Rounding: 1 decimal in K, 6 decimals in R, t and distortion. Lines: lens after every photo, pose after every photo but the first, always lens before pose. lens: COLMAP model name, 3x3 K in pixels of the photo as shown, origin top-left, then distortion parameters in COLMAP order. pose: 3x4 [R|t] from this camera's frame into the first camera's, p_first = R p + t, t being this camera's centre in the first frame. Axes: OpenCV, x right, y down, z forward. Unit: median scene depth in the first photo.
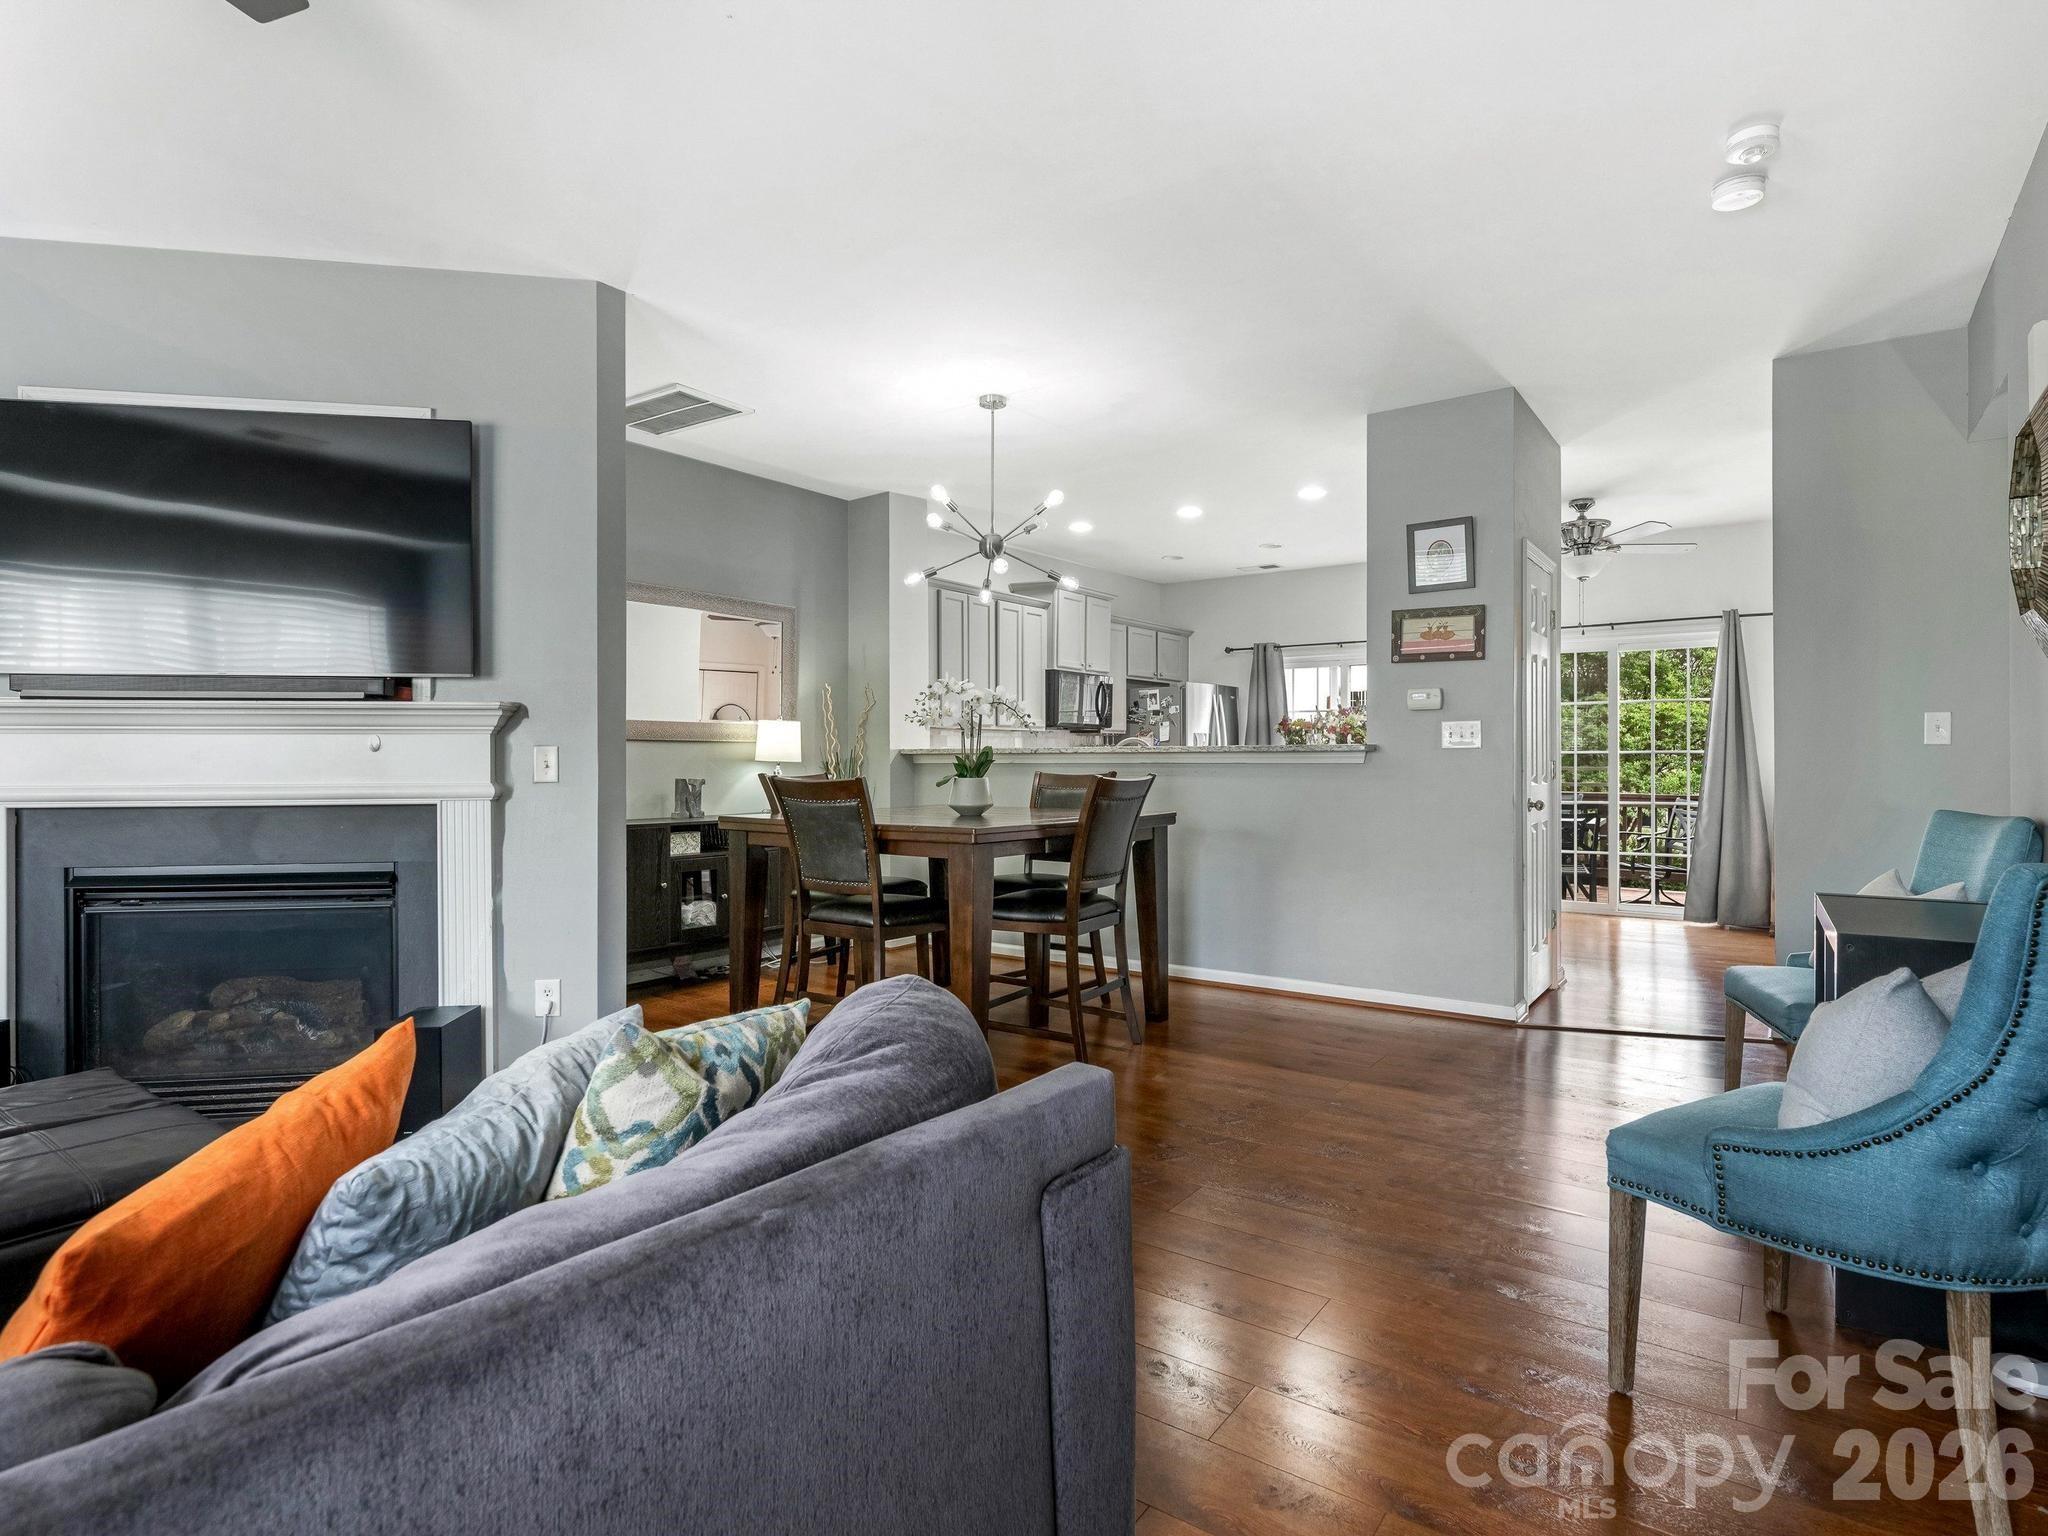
lens RADIAL K [[1071.2, 0, 1025.7], [0, 1071.2, 761.3], [0, 0, 1]] dist [0.000239, 0.000973]
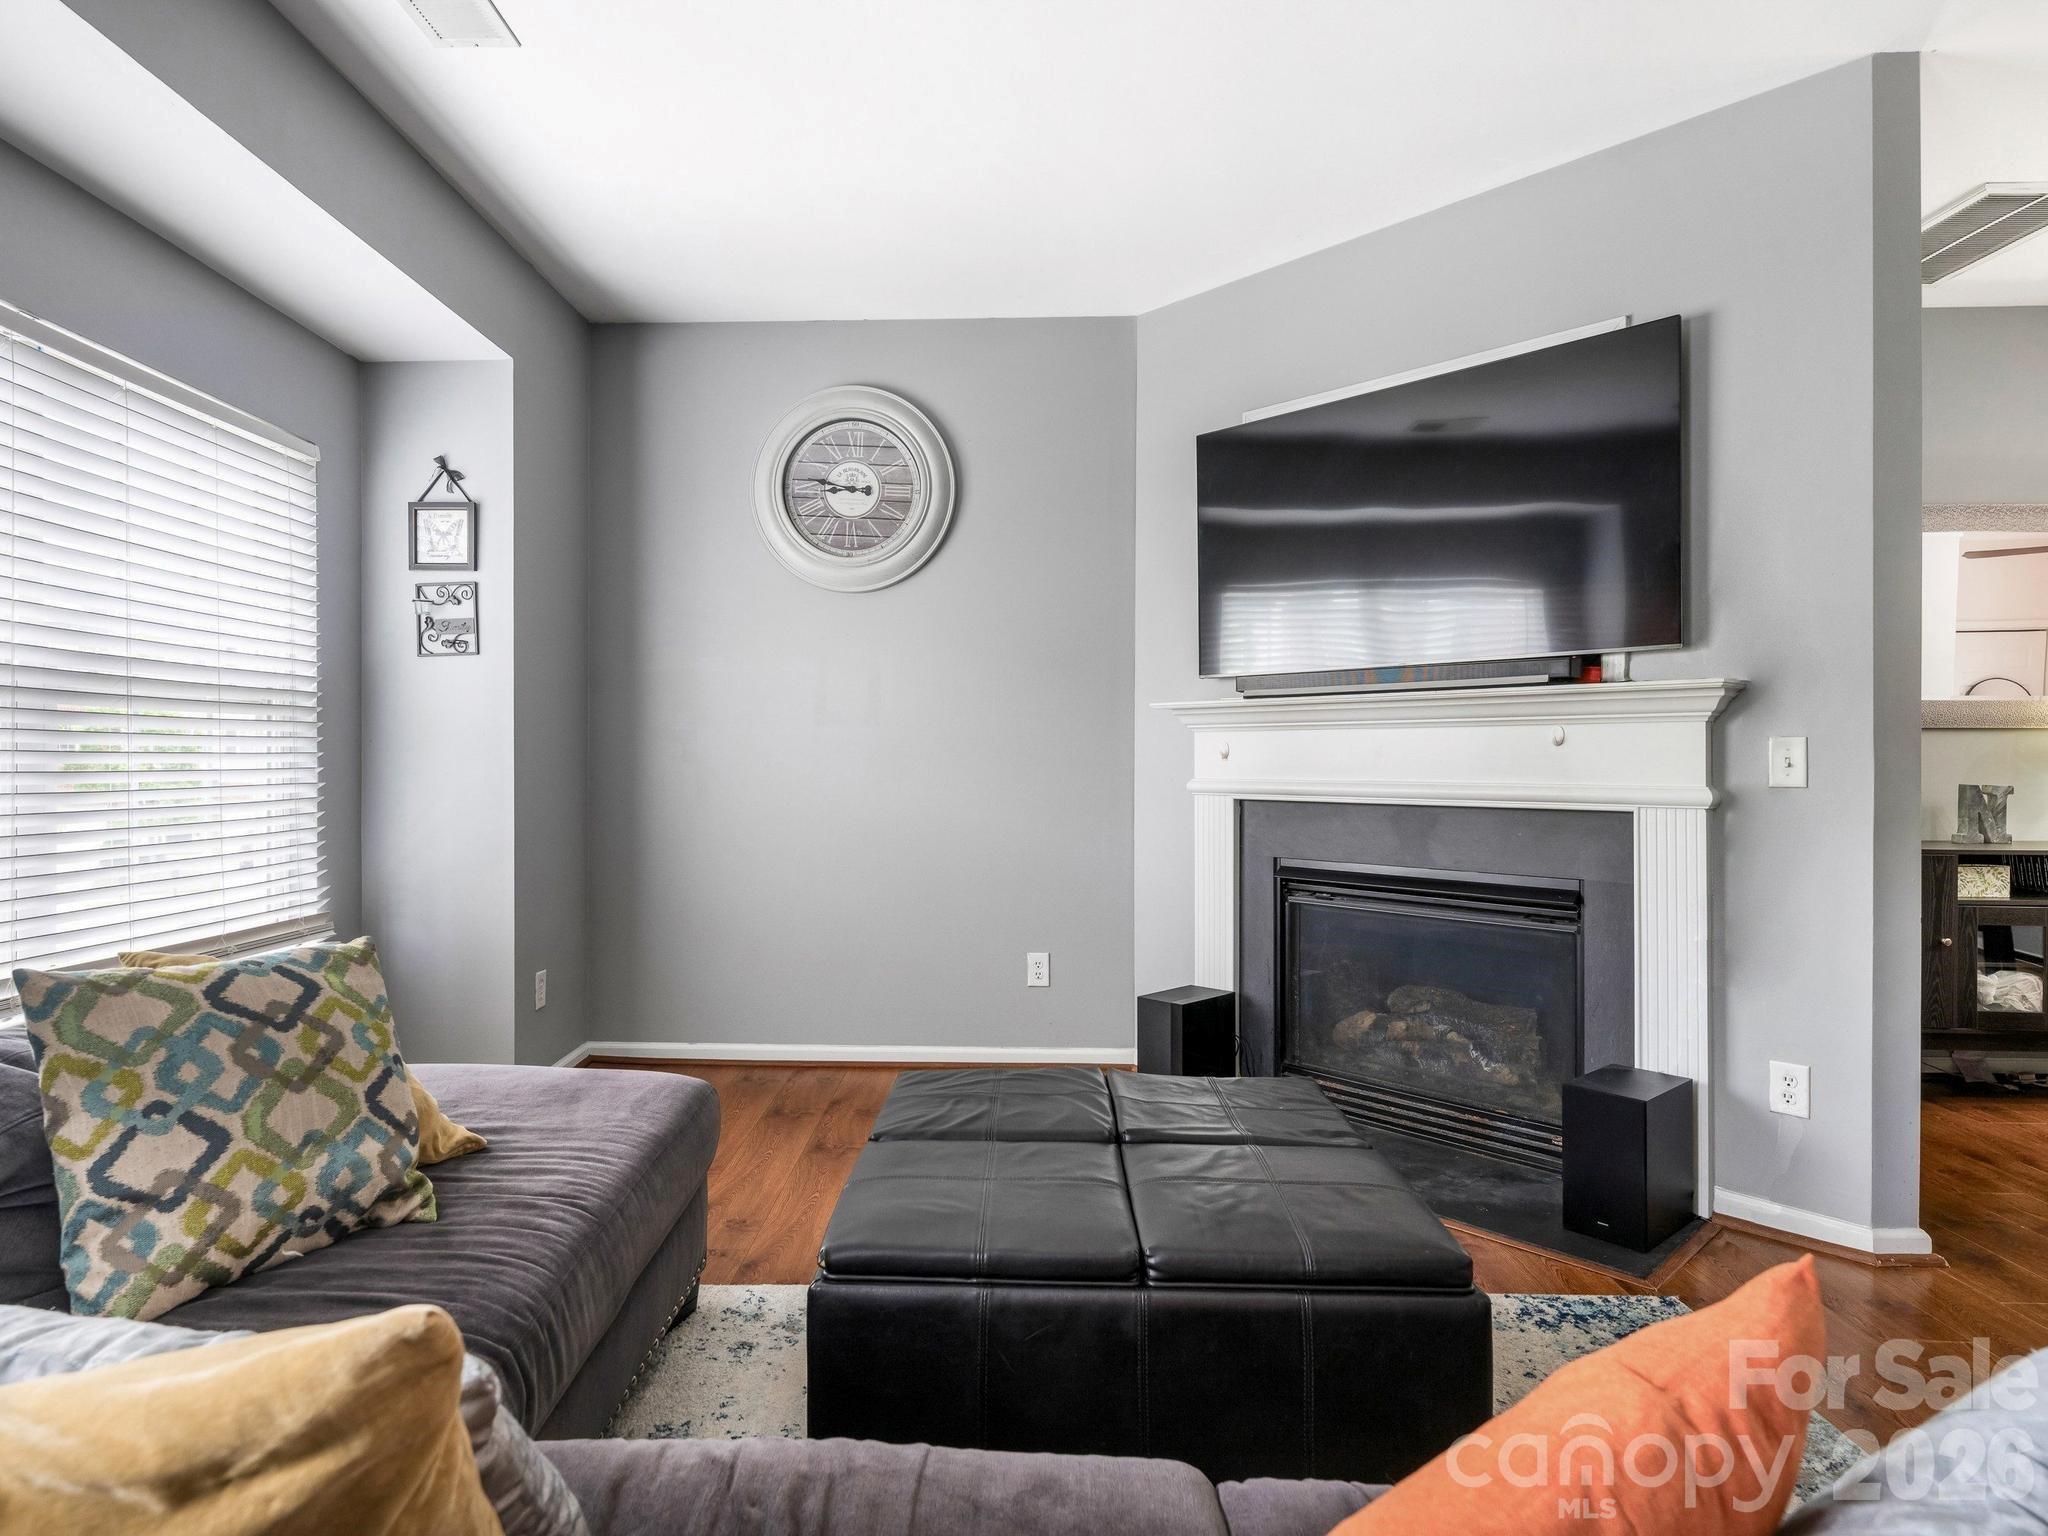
lens RADIAL K [[1094.8, 0, 1023.9], [0, 1094.8, 759.6], [0, 0, 1]] dist [-0.005905, -0.001226]
pose [[0.580113, 0.003570, -0.814528, -0.151755], [-0.003529, 0.999992, 0.001870, 0.001823], [0.814528, 0.001790, 0.580121, 0.163202]]
